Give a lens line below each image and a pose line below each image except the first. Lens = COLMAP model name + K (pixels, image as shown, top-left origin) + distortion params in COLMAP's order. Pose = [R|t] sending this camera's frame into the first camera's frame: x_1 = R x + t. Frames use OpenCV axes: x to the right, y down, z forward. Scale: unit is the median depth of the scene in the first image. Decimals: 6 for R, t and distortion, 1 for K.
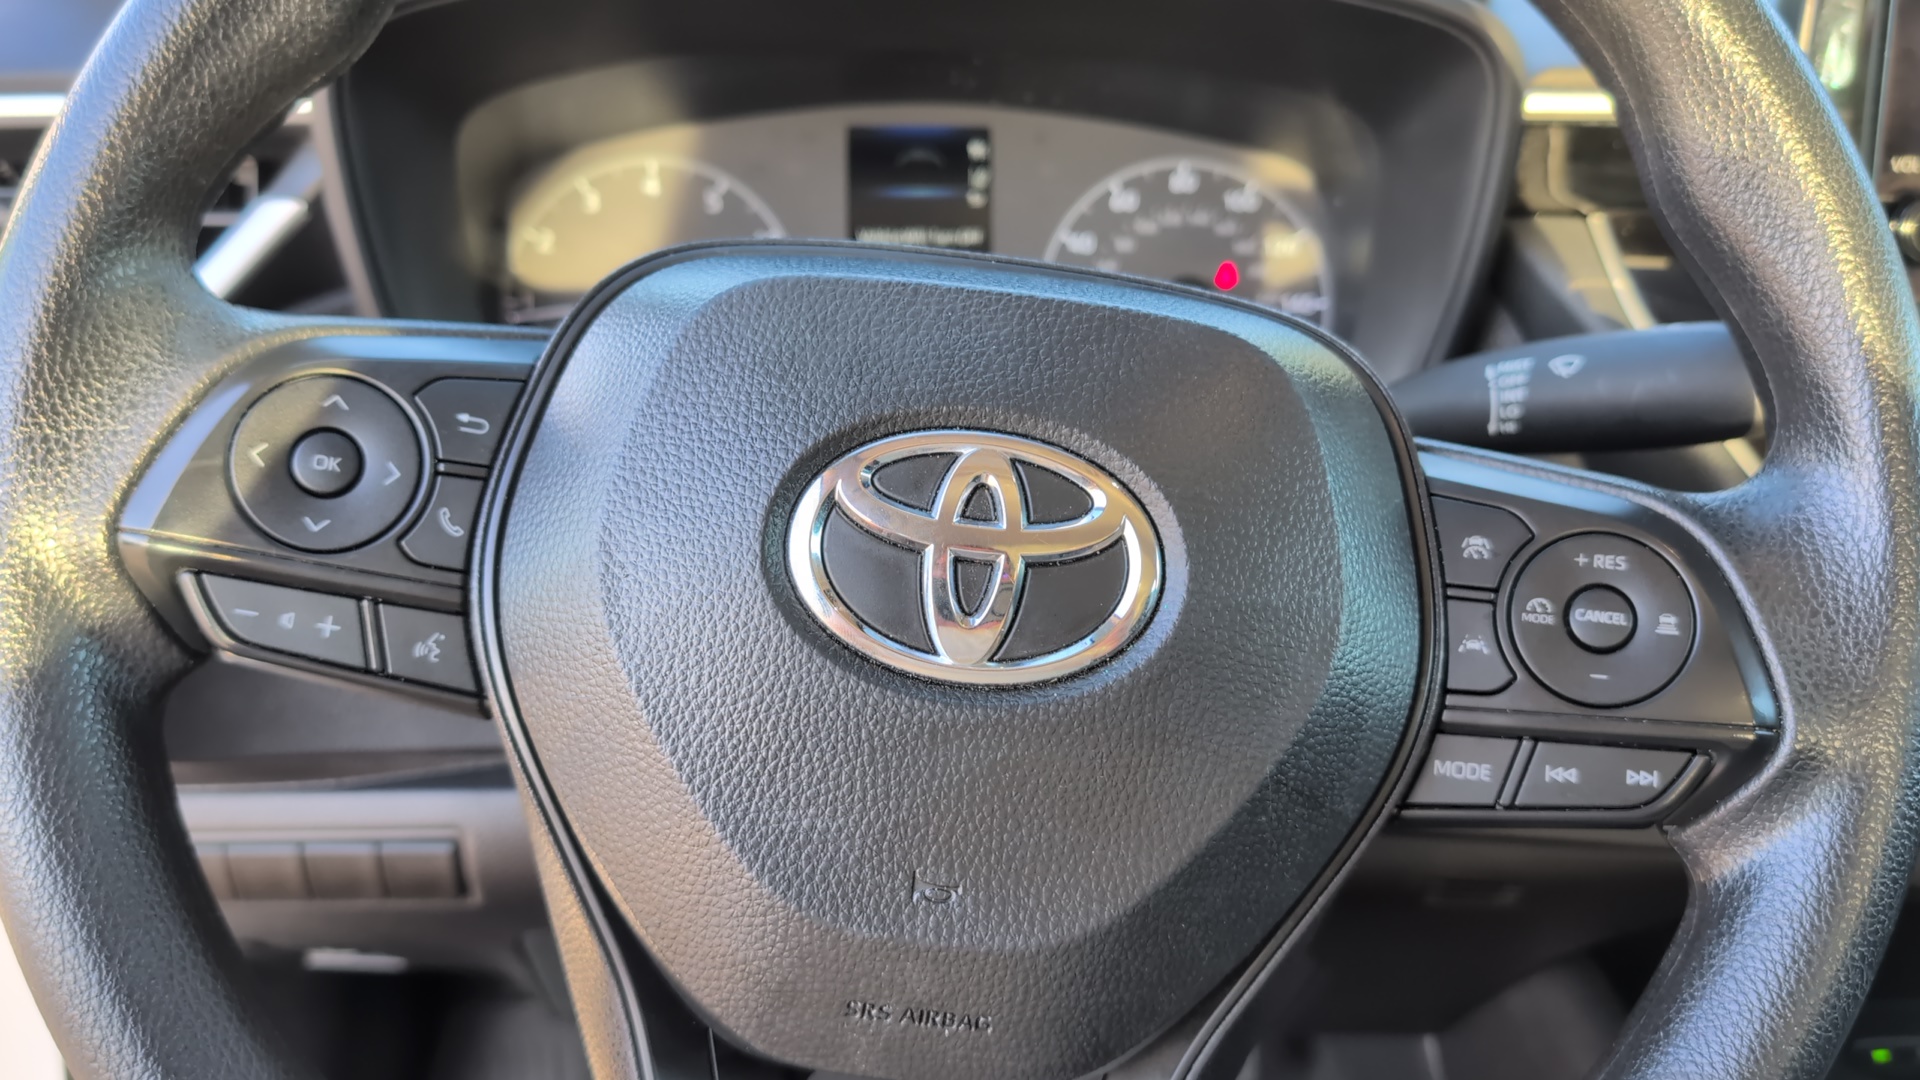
lens RADIAL K [[1645.6, 0, 959.8], [0, 1645.6, 539.2], [0, 0, 1]] dist [0.036046, -0.038121]
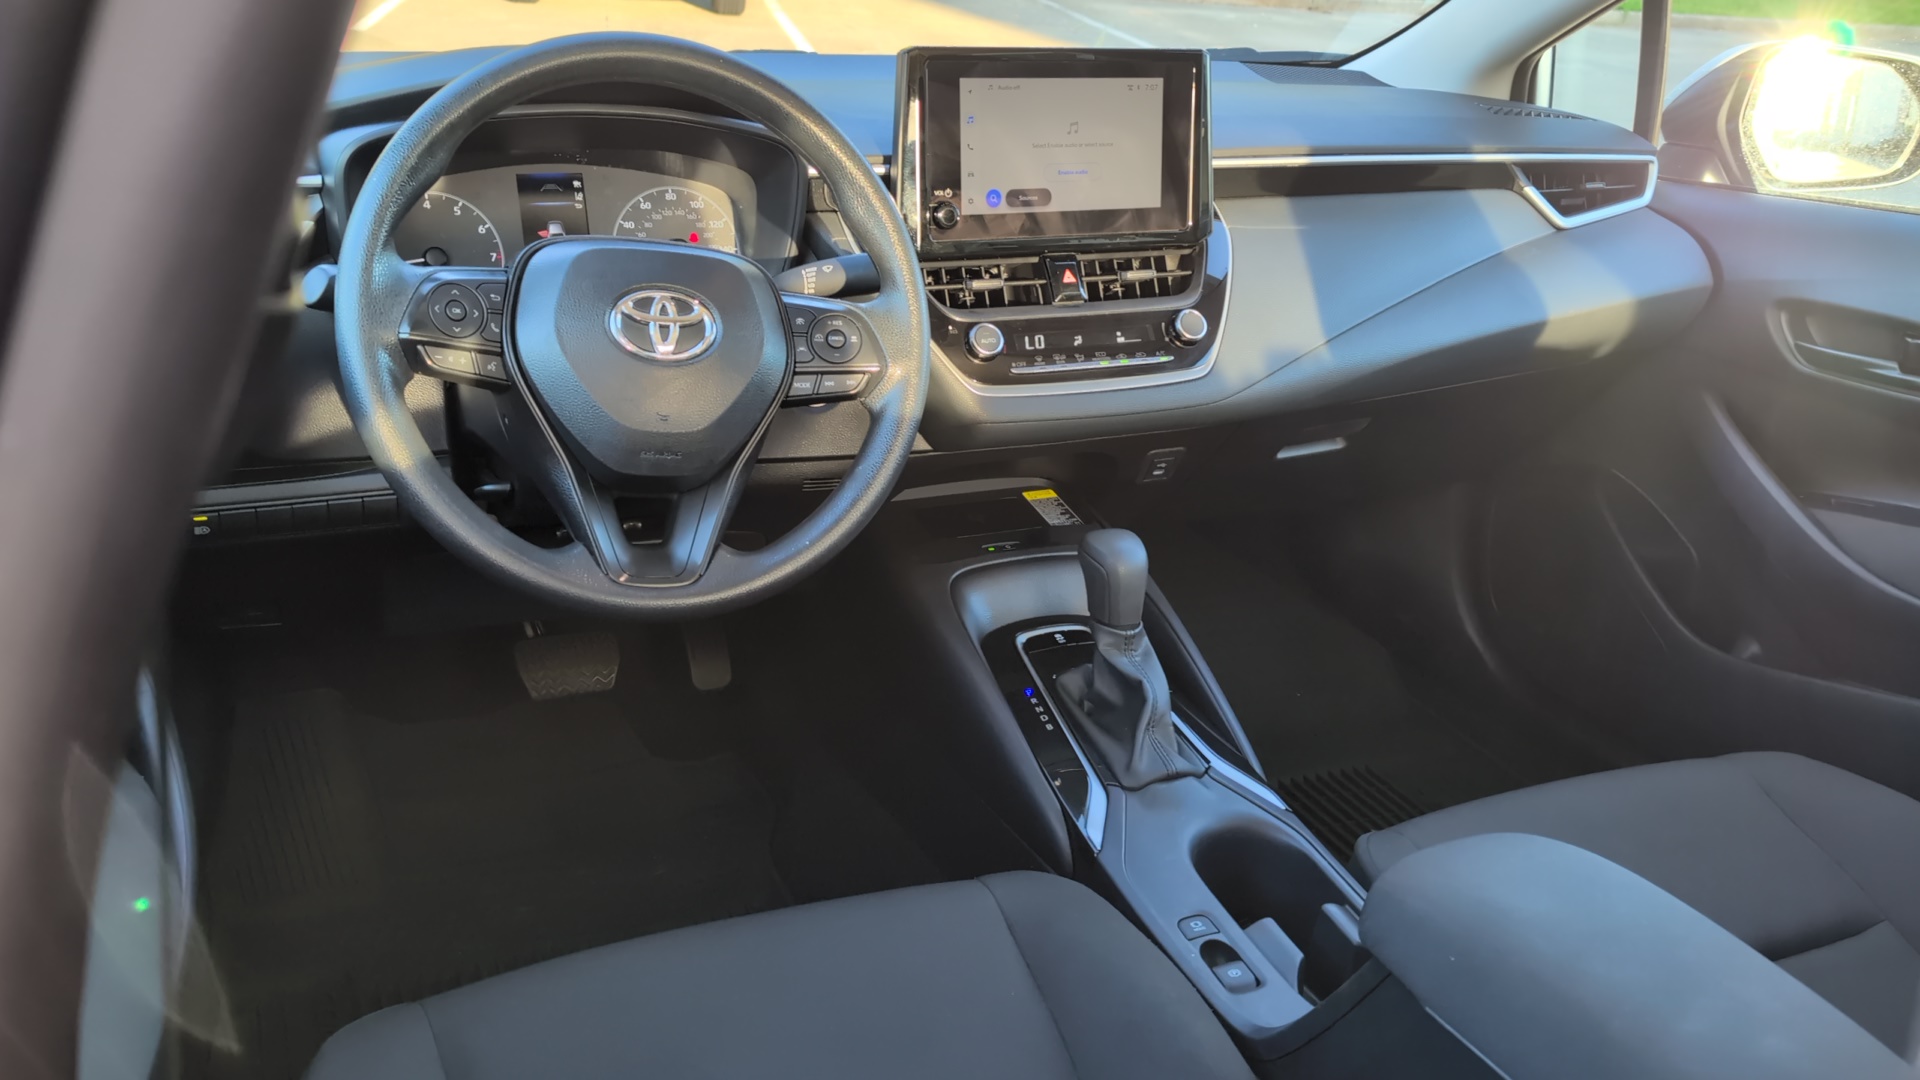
lens RADIAL K [[1645.6, 0, 959.1], [0, 1645.6, 540.9], [0, 0, 1]] dist [0.036046, -0.038121]
pose [[0.929082, -0.099869, 0.356135, -0.639961], [0.086799, 0.994840, 0.052537, 0.307558], [-0.359544, -0.017899, 0.932956, -2.301154]]
